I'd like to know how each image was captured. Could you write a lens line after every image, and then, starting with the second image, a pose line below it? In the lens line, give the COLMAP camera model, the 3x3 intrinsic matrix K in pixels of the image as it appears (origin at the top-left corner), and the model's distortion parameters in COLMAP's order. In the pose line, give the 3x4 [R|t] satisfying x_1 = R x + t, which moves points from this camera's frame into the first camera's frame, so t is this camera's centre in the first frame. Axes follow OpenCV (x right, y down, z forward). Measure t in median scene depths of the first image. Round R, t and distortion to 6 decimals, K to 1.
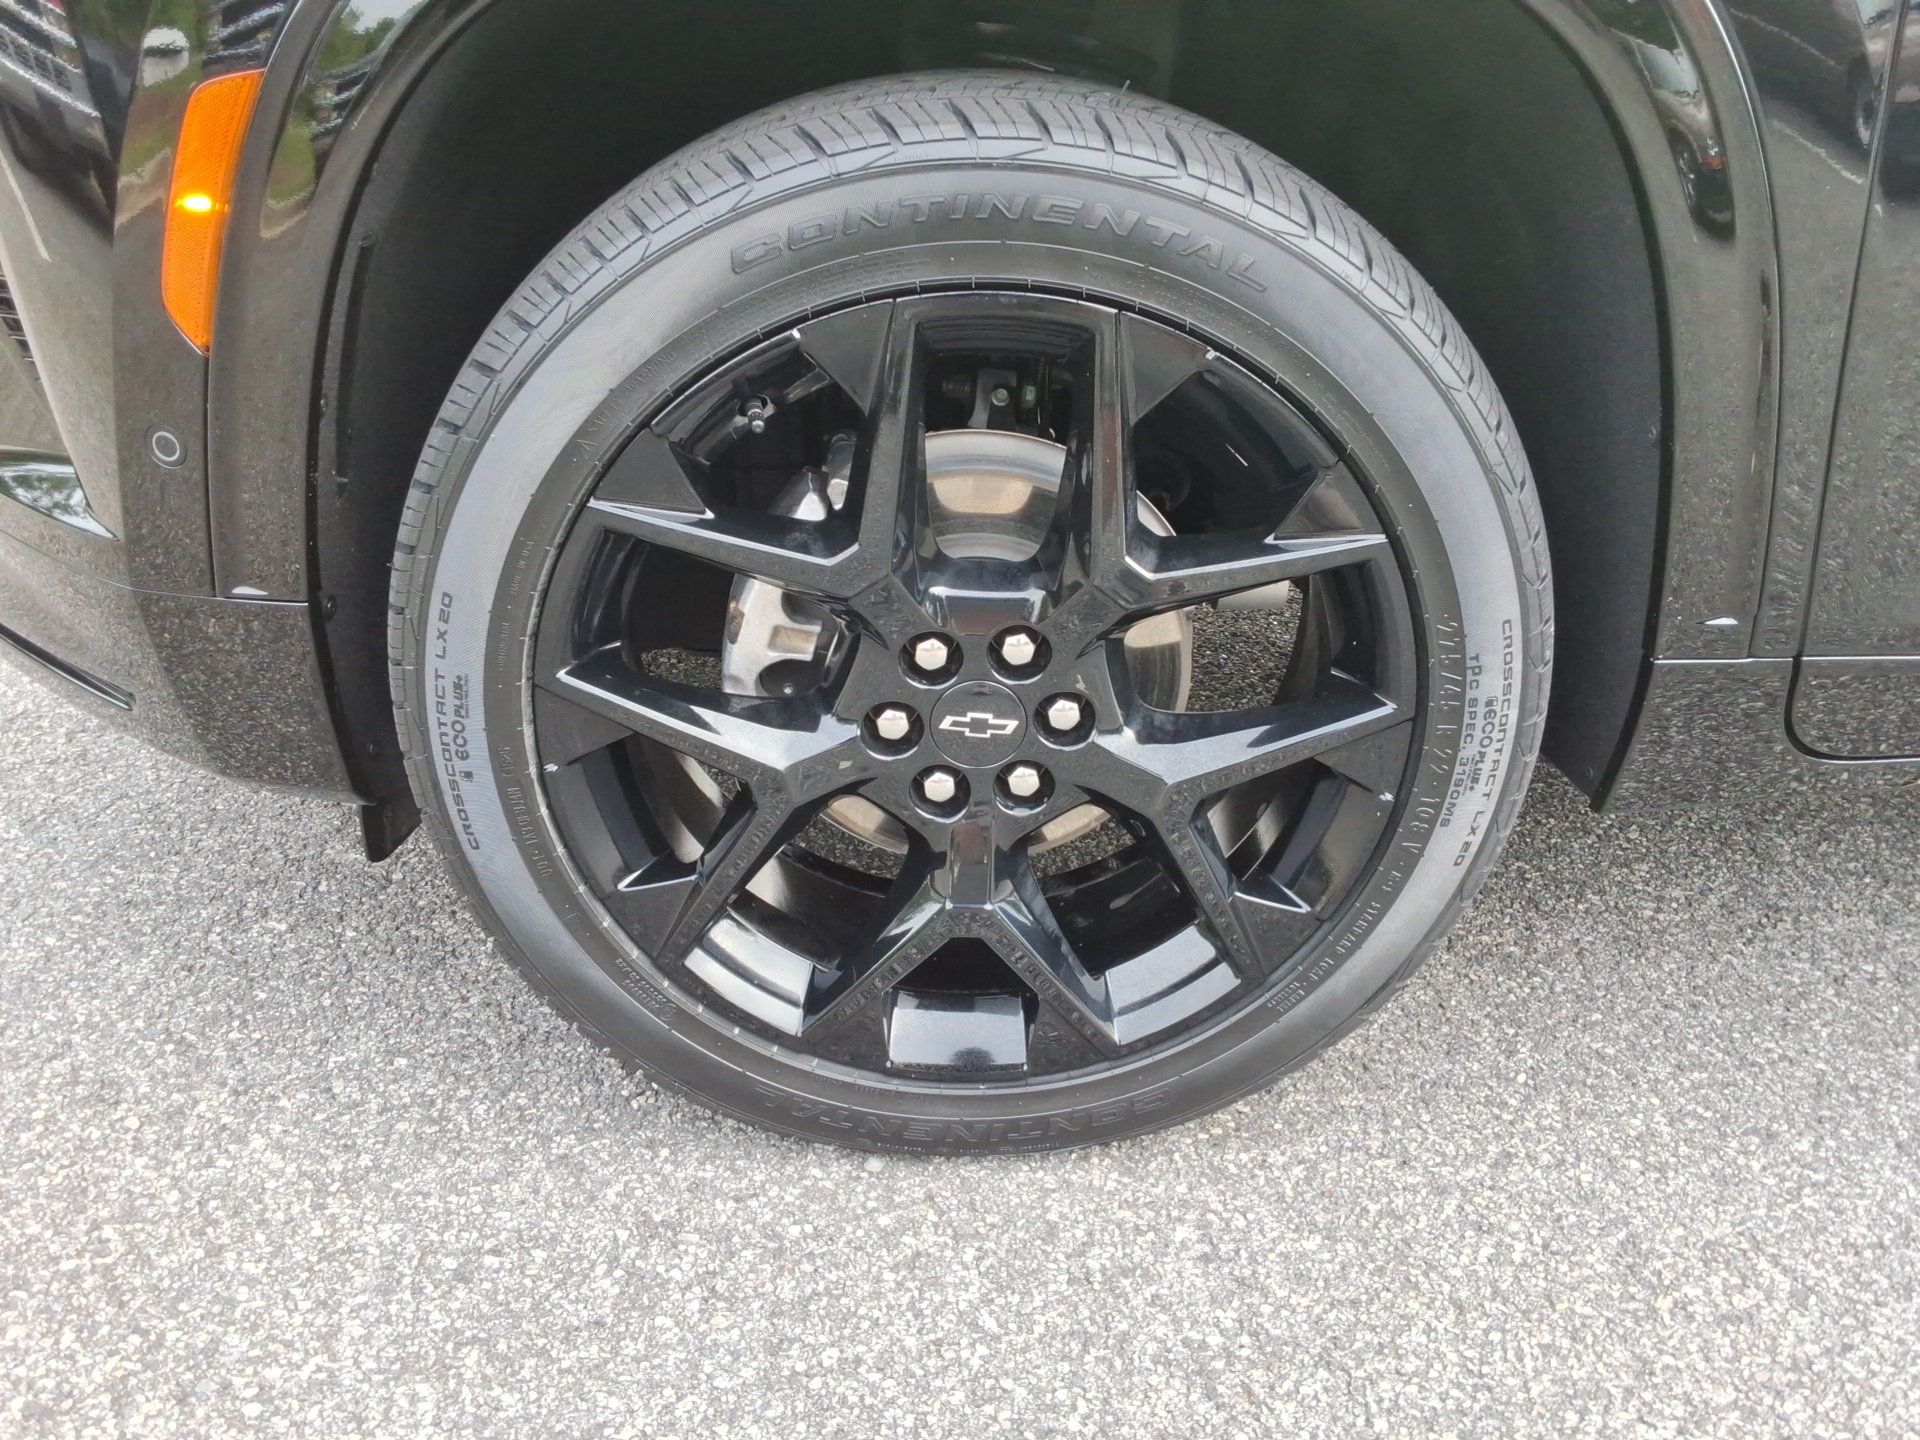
lens RADIAL K [[1545.1, 0, 964.2], [0, 1545.1, 713.2], [0, 0, 1]] dist [0.094562, -0.147458]
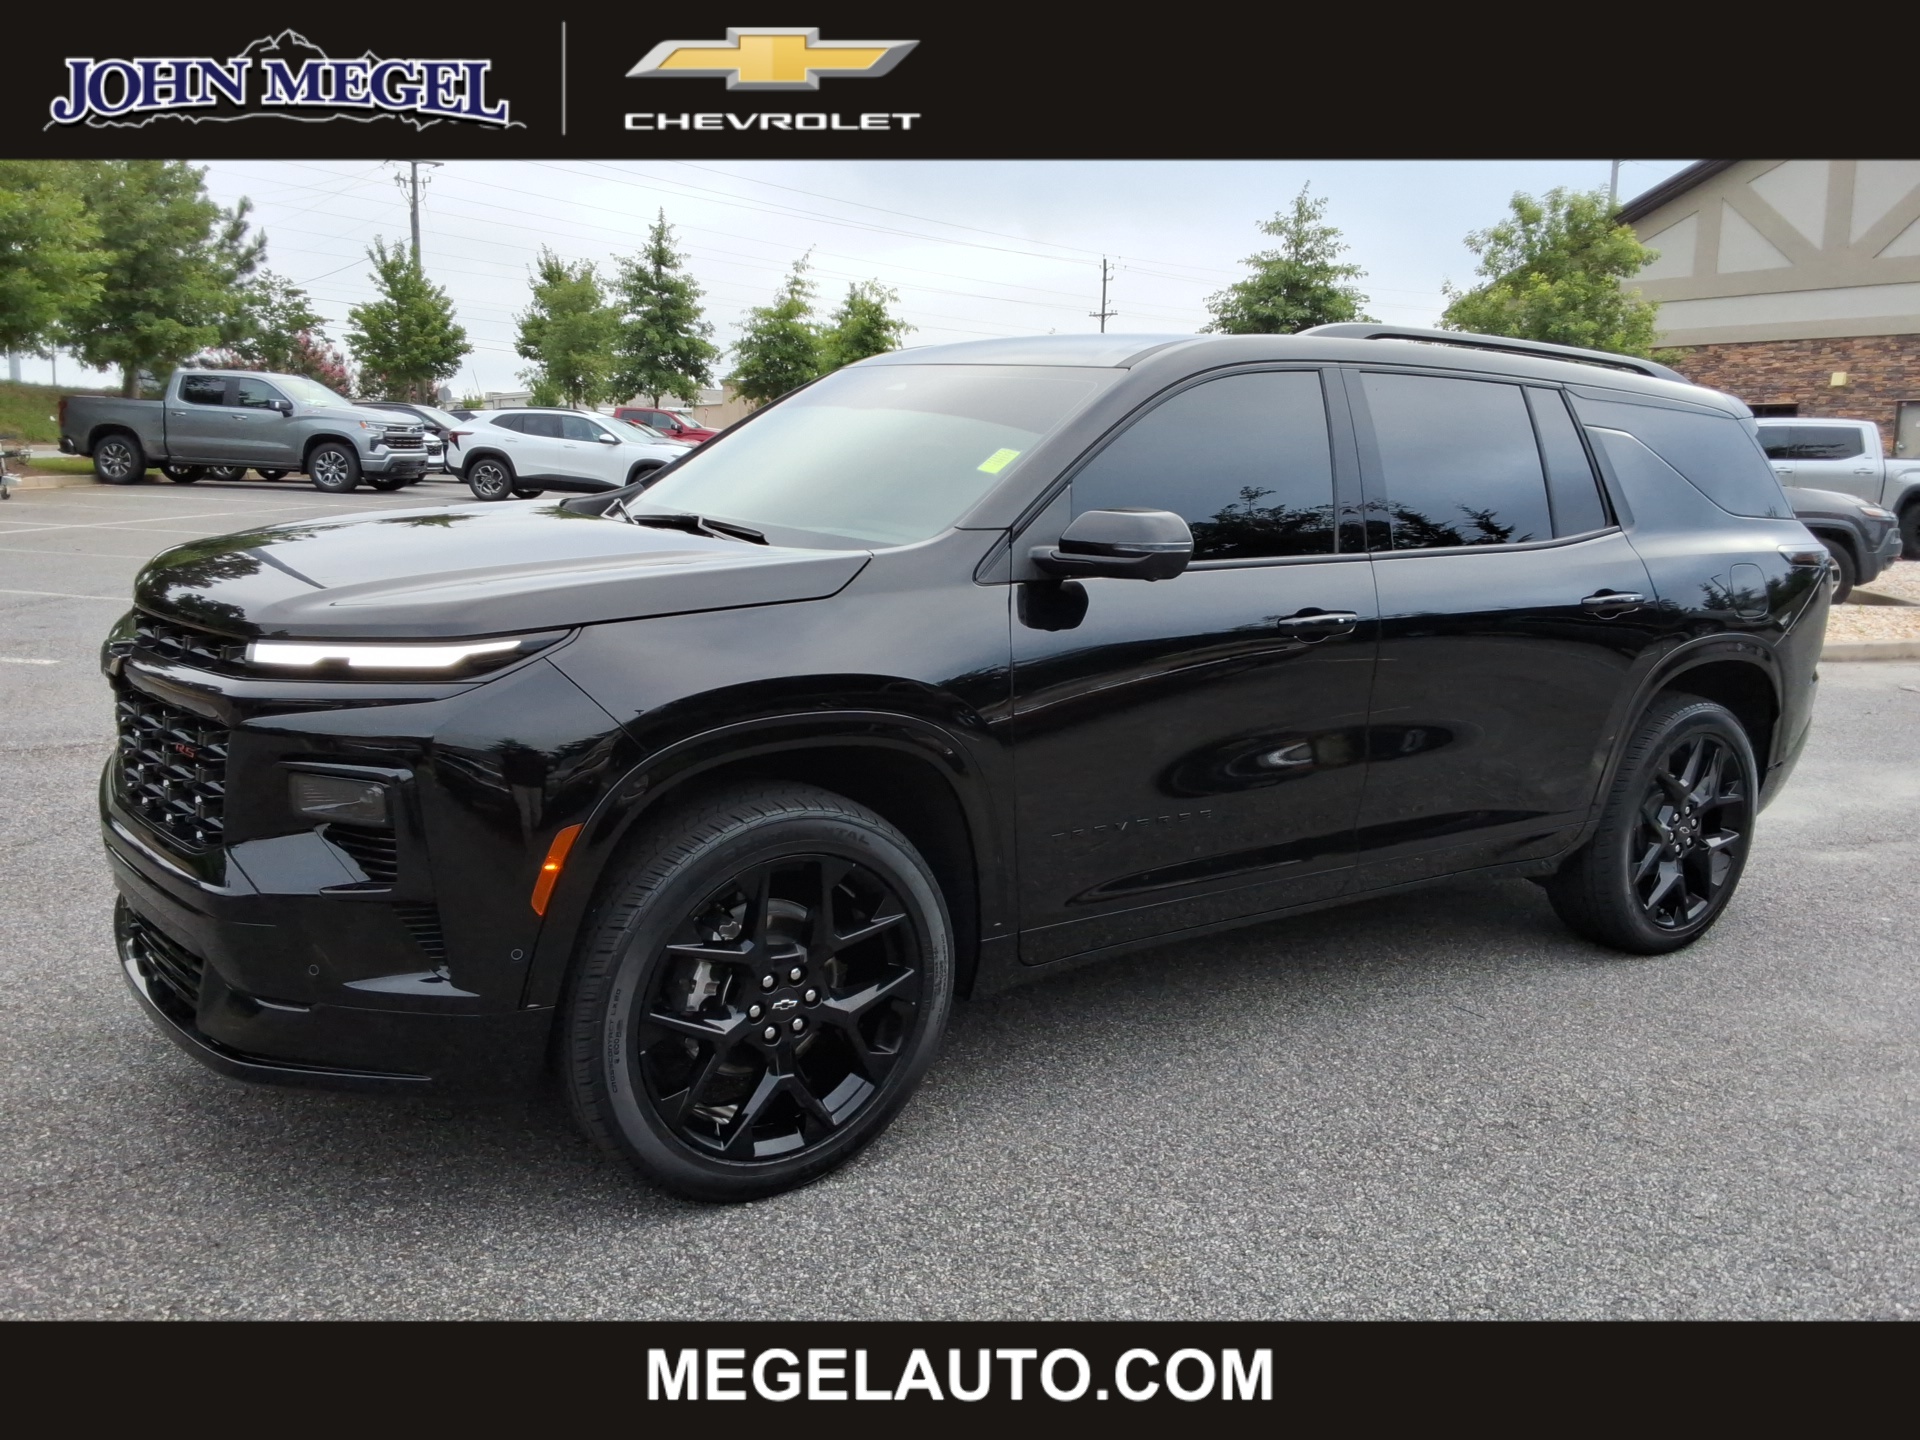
lens RADIAL K [[1545.1, 0, 1002.3], [0, 1545.1, 713.6], [0, 0, 1]] dist [0.094562, -0.147458]
pose [[0.823387, -0.087036, 0.560766, -1.178856], [0.228307, 0.955476, -0.186929, 0.118134], [-0.519529, 0.281942, 0.806597, -1.580126]]
